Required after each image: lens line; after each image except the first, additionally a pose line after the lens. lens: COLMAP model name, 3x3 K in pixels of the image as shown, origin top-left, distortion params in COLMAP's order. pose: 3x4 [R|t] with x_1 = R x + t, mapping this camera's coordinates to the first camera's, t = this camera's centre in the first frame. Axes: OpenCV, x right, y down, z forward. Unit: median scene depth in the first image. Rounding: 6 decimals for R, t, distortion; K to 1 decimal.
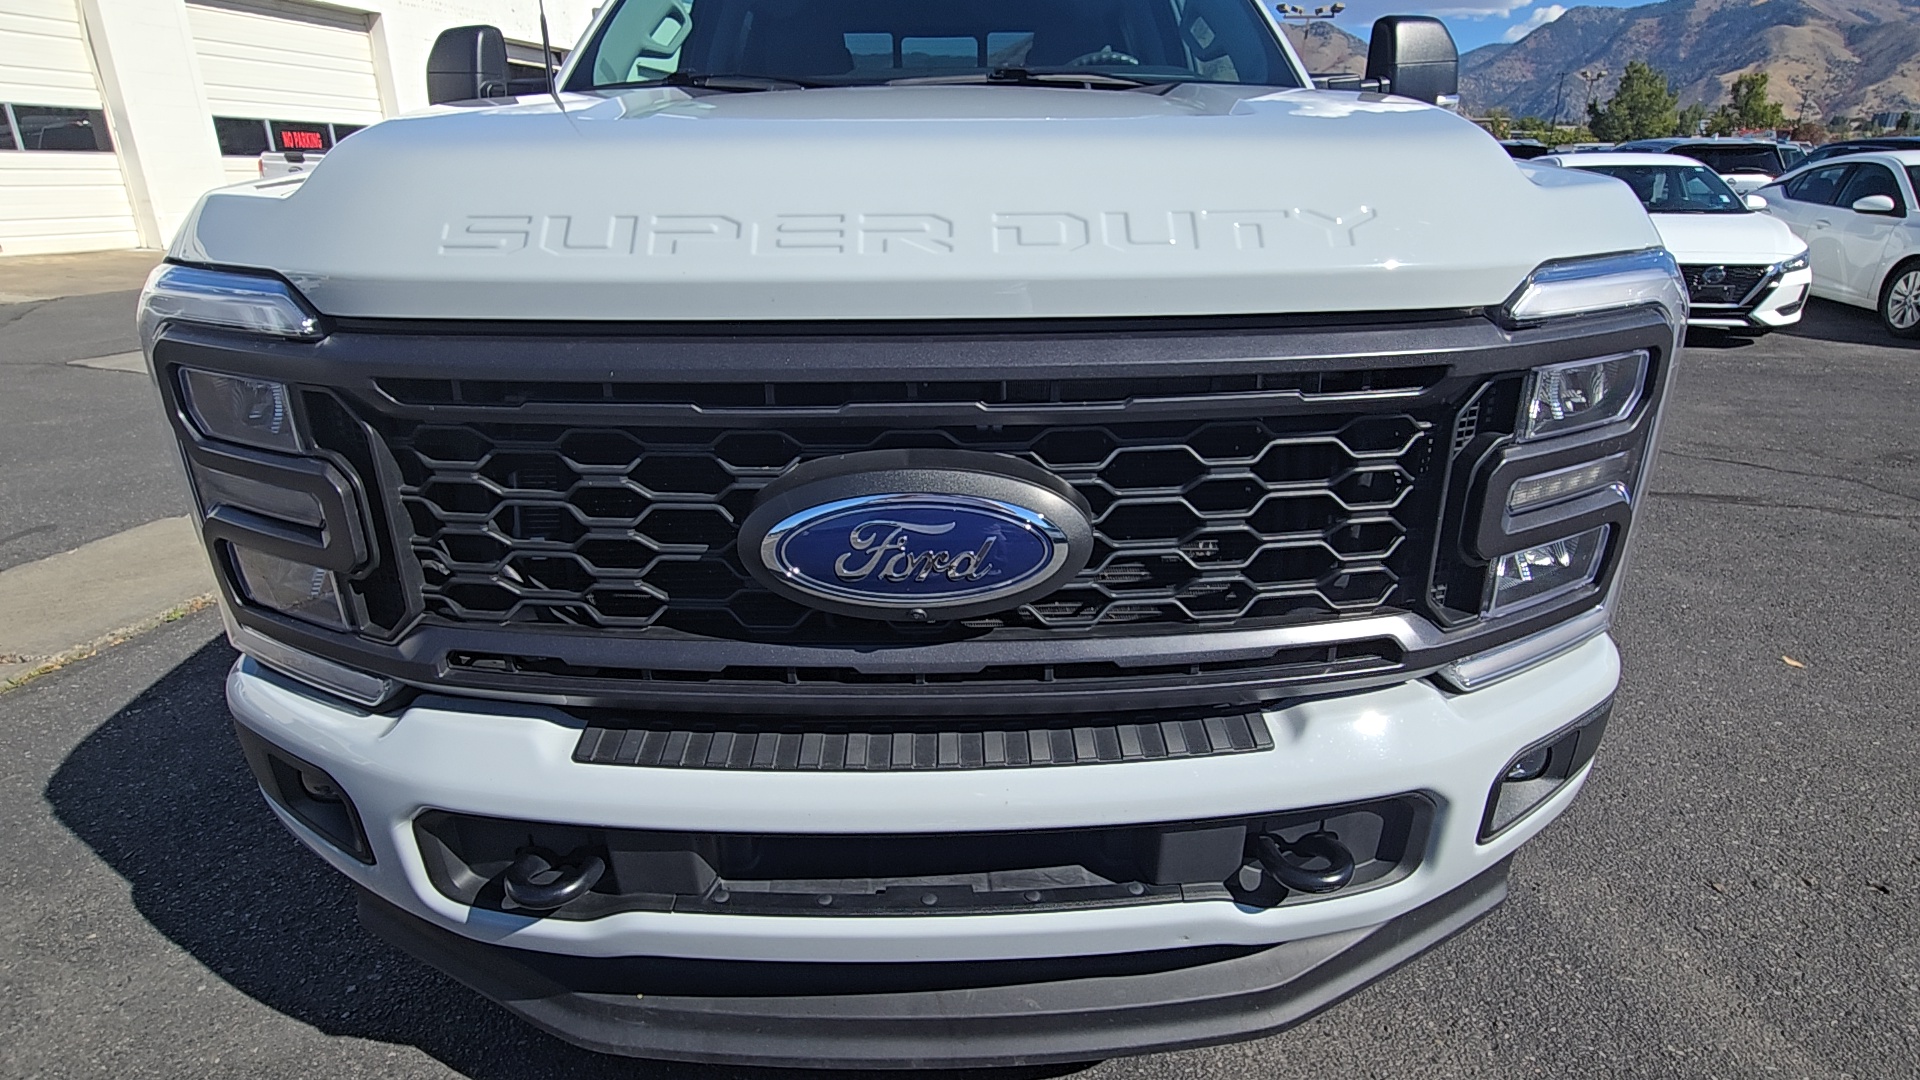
lens RADIAL K [[971.7, 0, 961.5], [0, 971.7, 551.6], [0, 0, 1]] dist [0.006924, -0.004501]
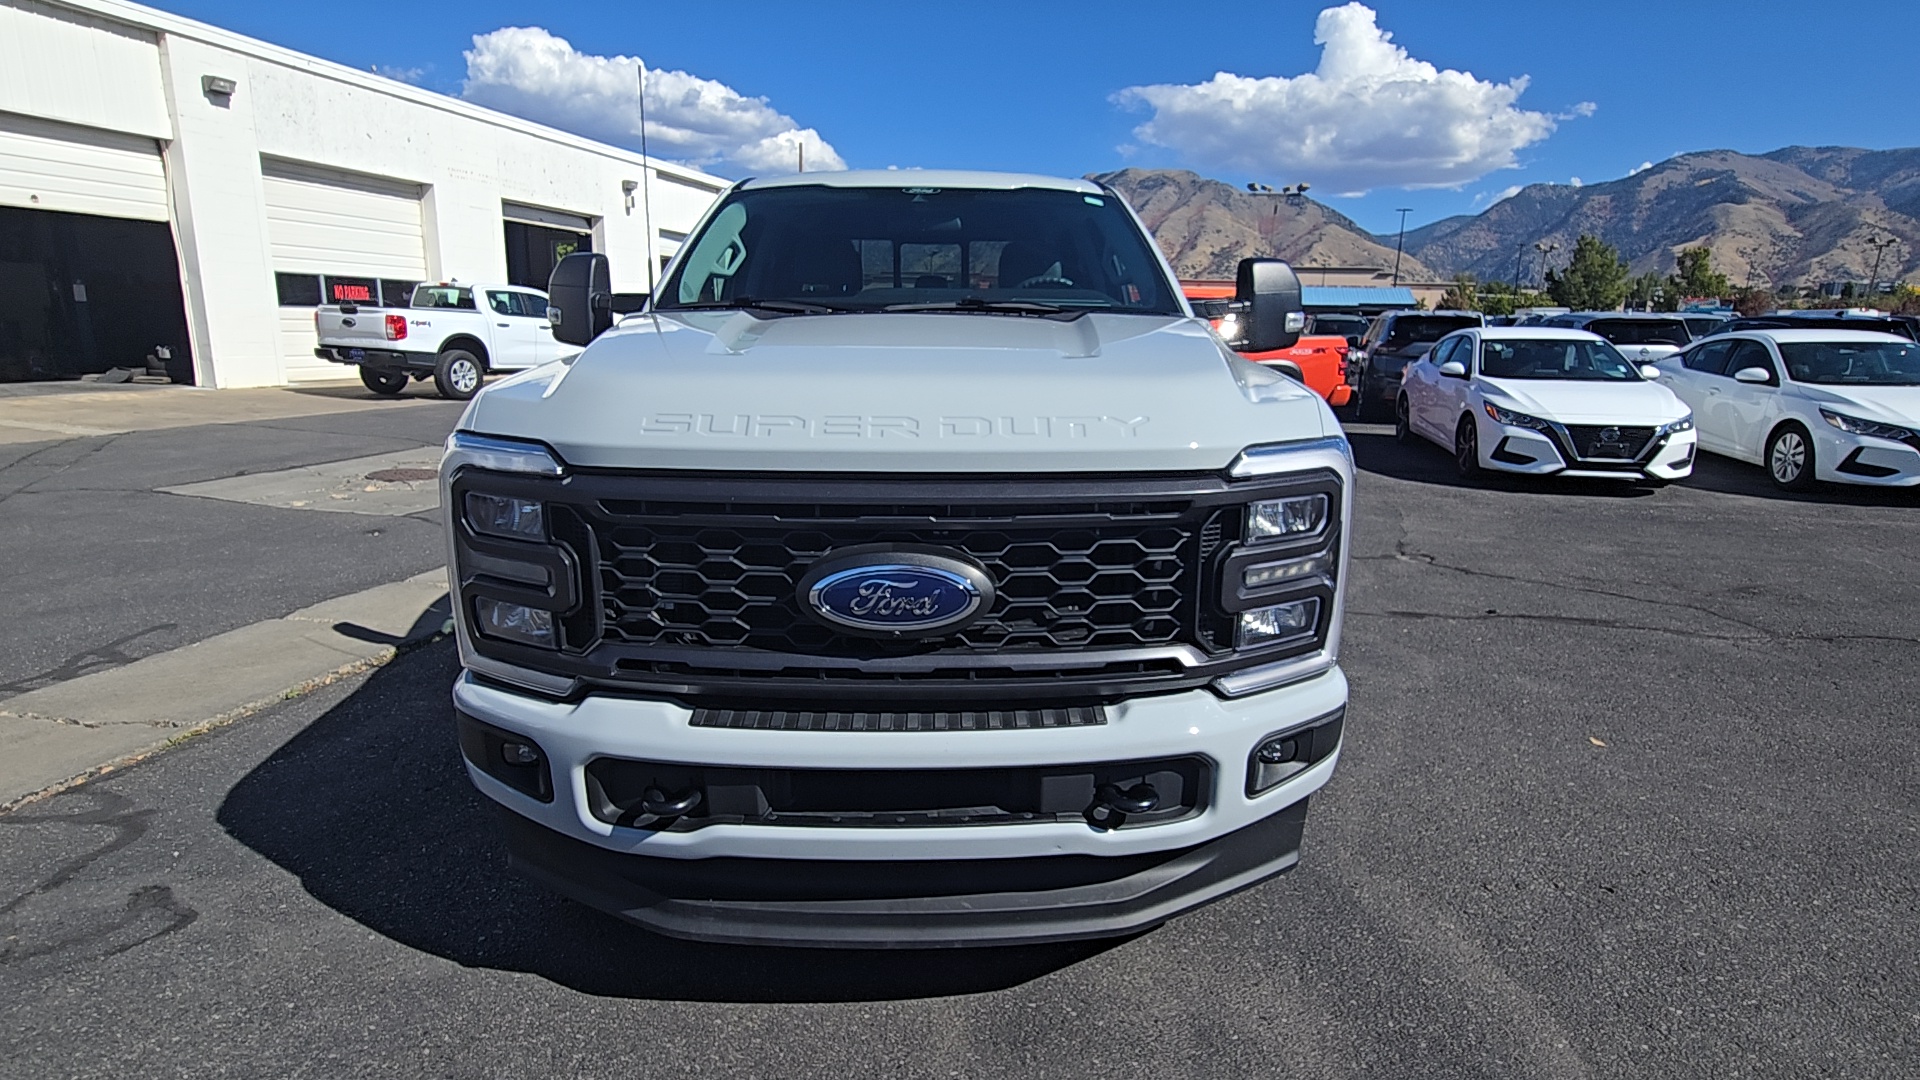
lens RADIAL K [[975.8, 0, 962.9], [0, 975.8, 547.8], [0, 0, 1]] dist [0.004039, -0.002150]
pose [[0.999883, 0.013460, 0.007323, 0.042779], [-0.012262, 0.989447, -0.144376, 0.112804], [-0.009189, 0.144269, 0.989496, -0.541187]]
